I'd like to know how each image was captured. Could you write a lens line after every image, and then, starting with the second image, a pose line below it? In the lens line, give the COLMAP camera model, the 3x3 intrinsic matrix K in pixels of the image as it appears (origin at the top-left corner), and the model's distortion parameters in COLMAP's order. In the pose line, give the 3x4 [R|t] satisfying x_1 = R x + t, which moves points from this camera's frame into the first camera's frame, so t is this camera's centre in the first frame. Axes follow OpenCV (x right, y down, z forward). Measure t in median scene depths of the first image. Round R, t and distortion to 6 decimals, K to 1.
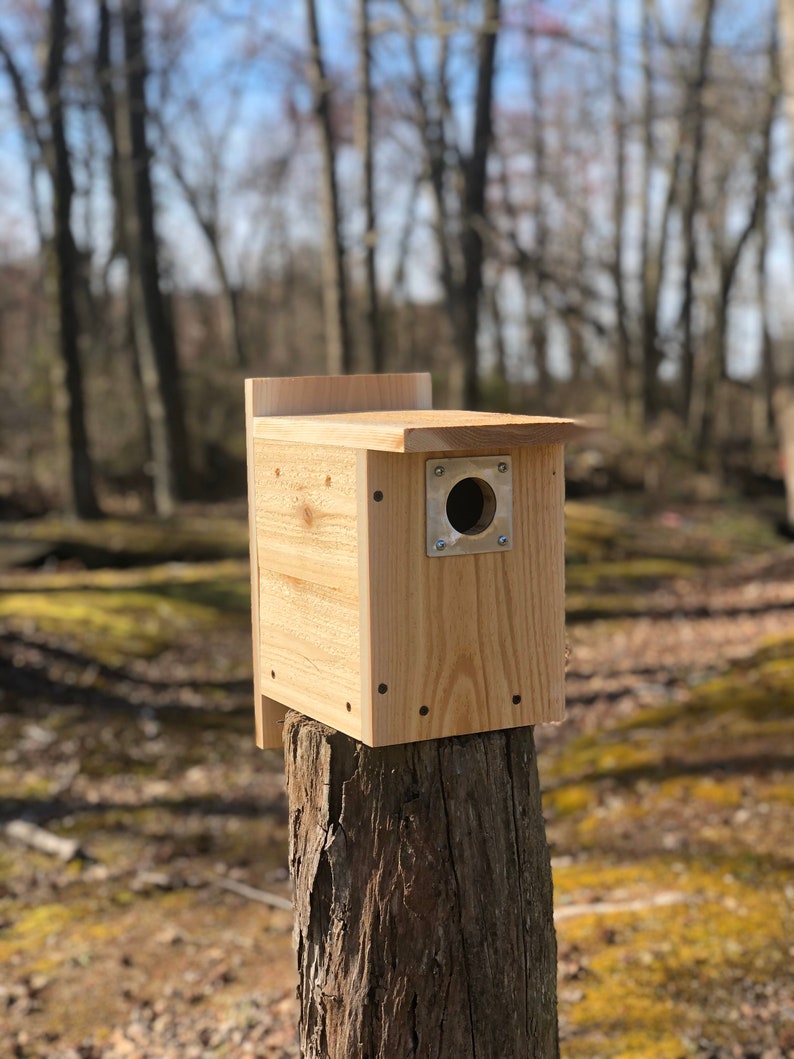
lens RADIAL K [[1581.2, 0, 397.0], [0, 1581.2, 529.5], [0, 0, 1]] dist [0.289347, -1.447572]
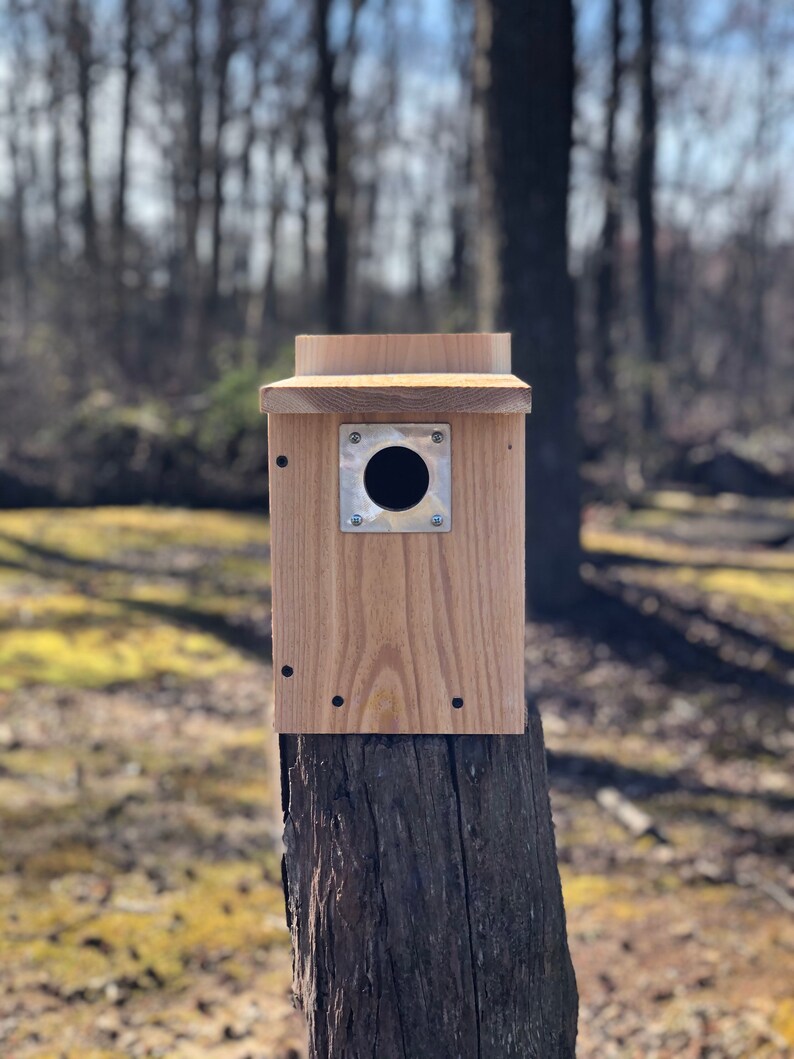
lens RADIAL K [[1581.2, 0, 397.0], [0, 1581.2, 529.5], [0, 0, 1]] dist [0.289347, -1.447572]
pose [[0.873857, 0.069997, -0.481118, 0.458624], [-0.063446, 0.997538, 0.029892, -0.012616], [0.482026, 0.004404, 0.876146, 0.212218]]
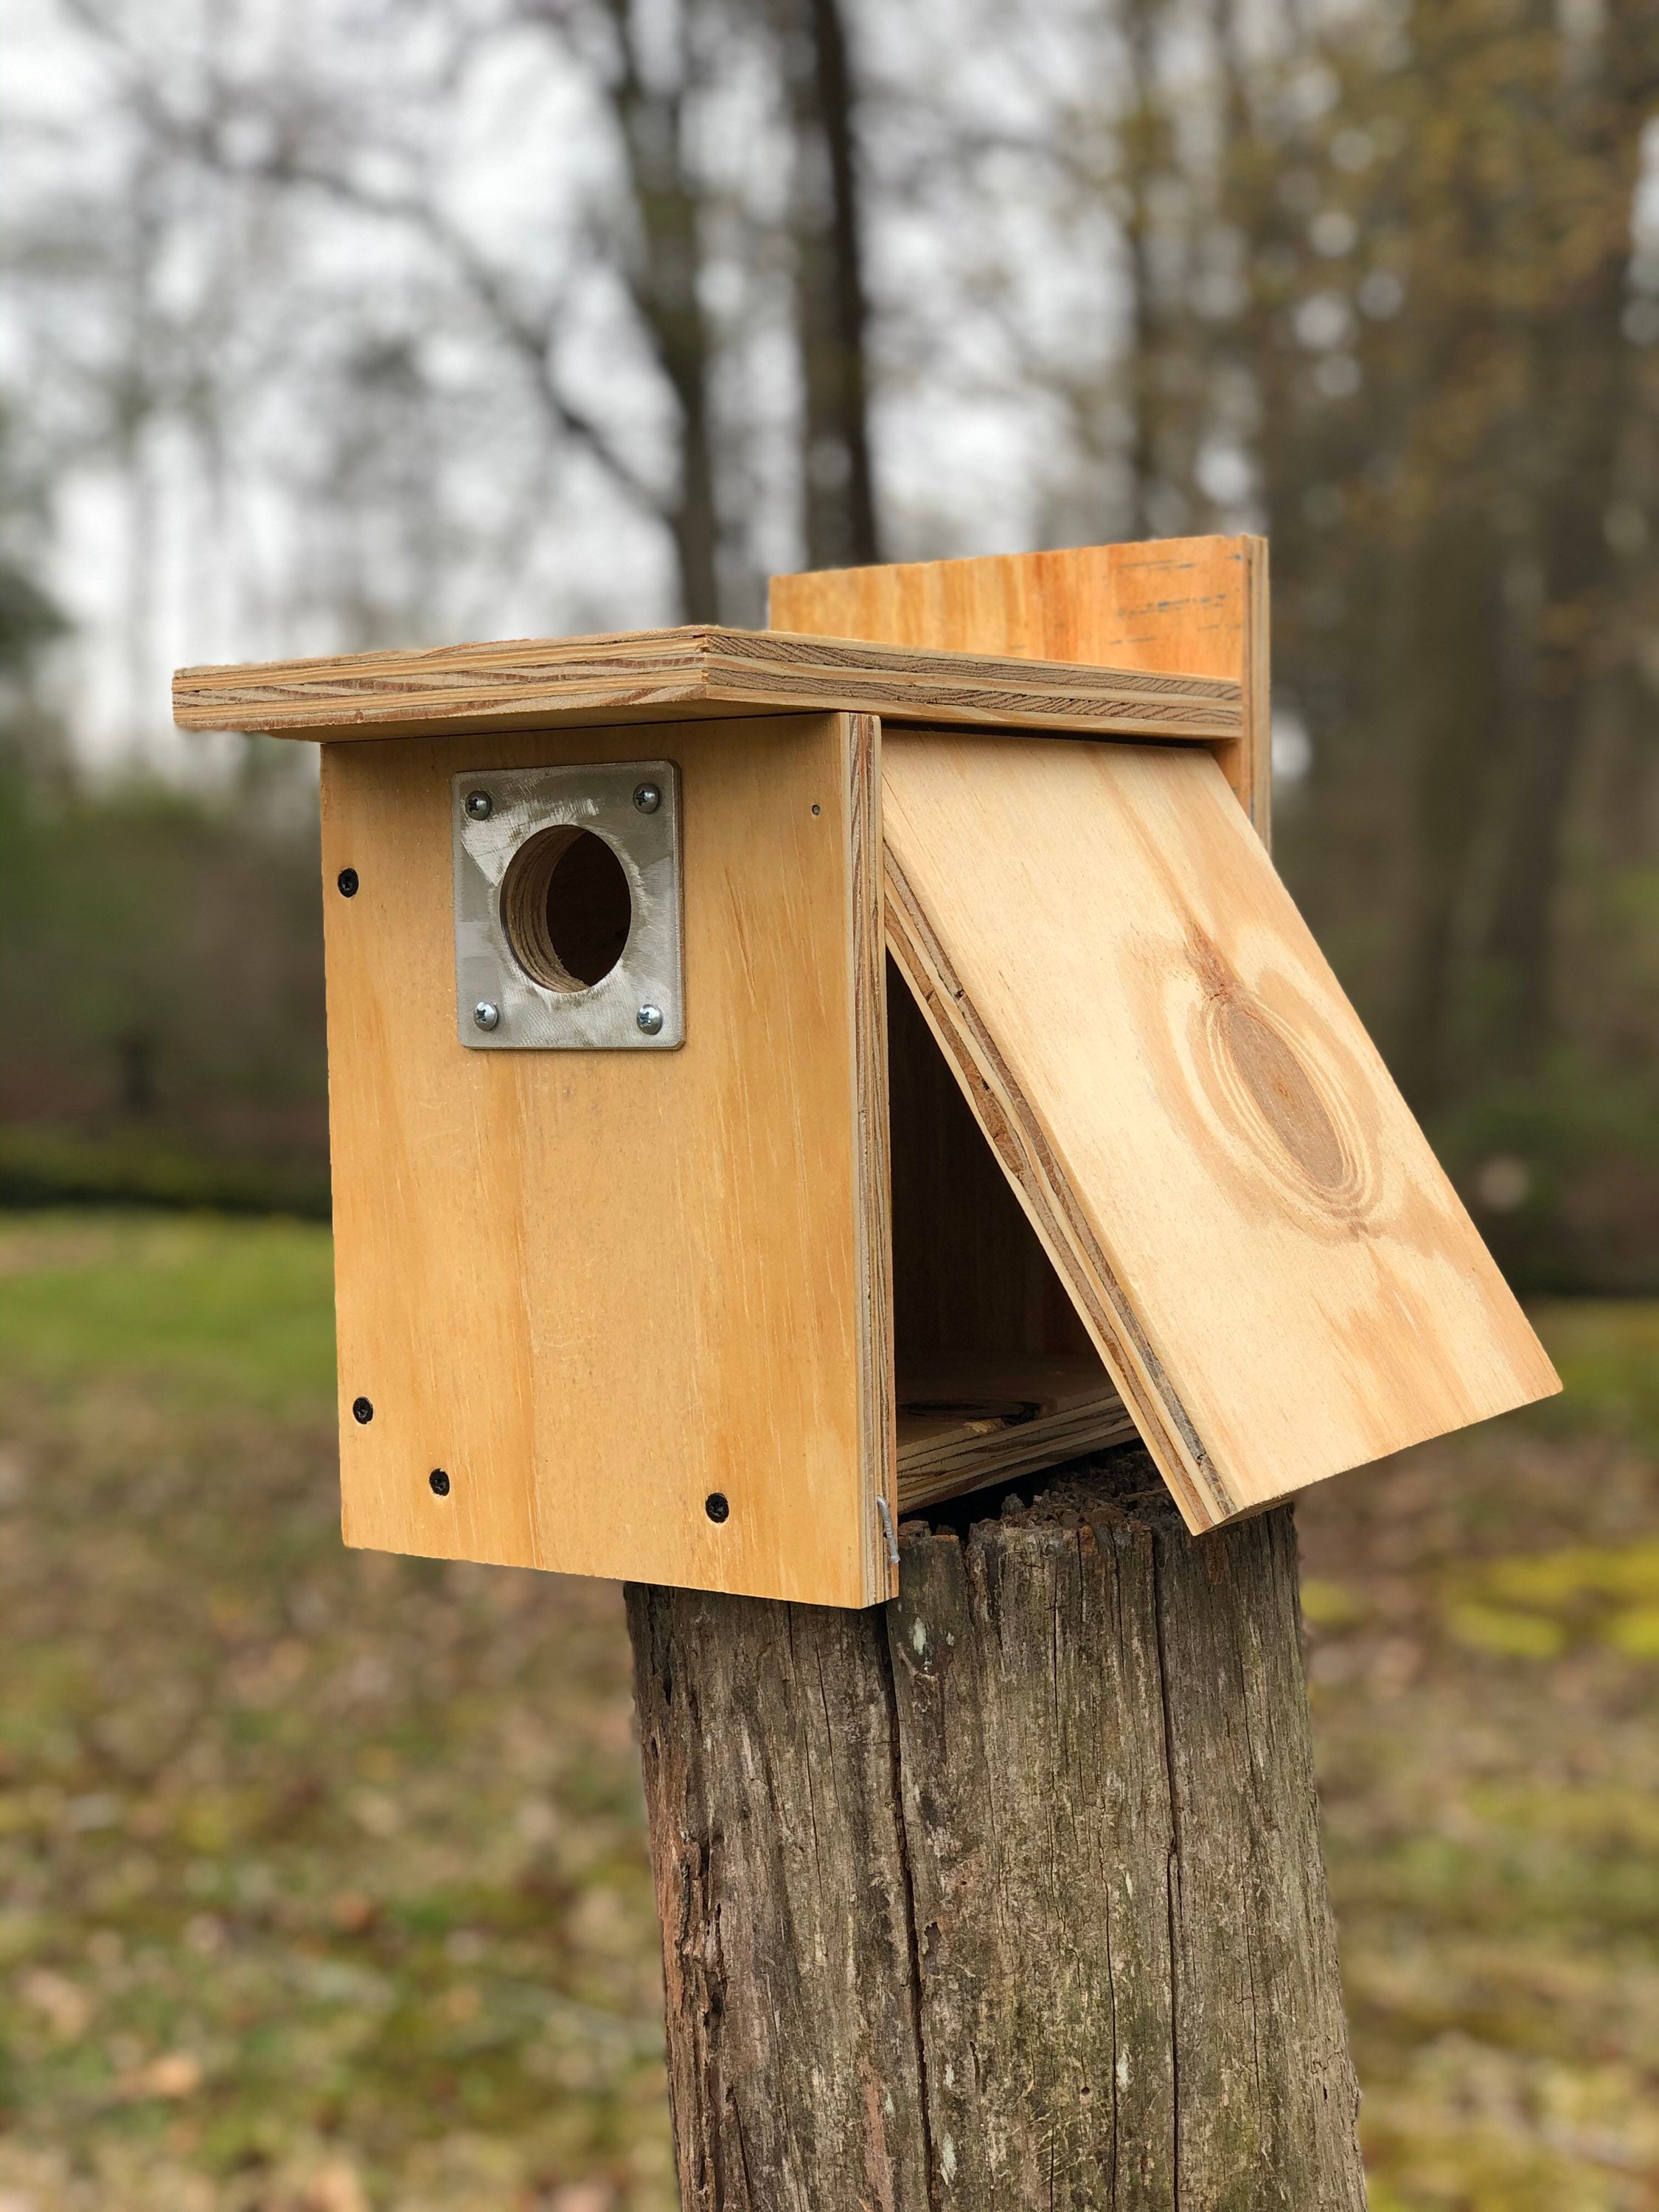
lens RADIAL K [[3302.7, 0, 829.5], [0, 3302.7, 1106.0], [0, 0, 1]] dist [0.289347, -1.447572]
pose [[0.498566, 0.054101, -0.865162, 0.655318], [-0.107227, 0.994235, 0.000381, 0.037700], [0.860194, 0.092578, 0.501493, 0.637277]]
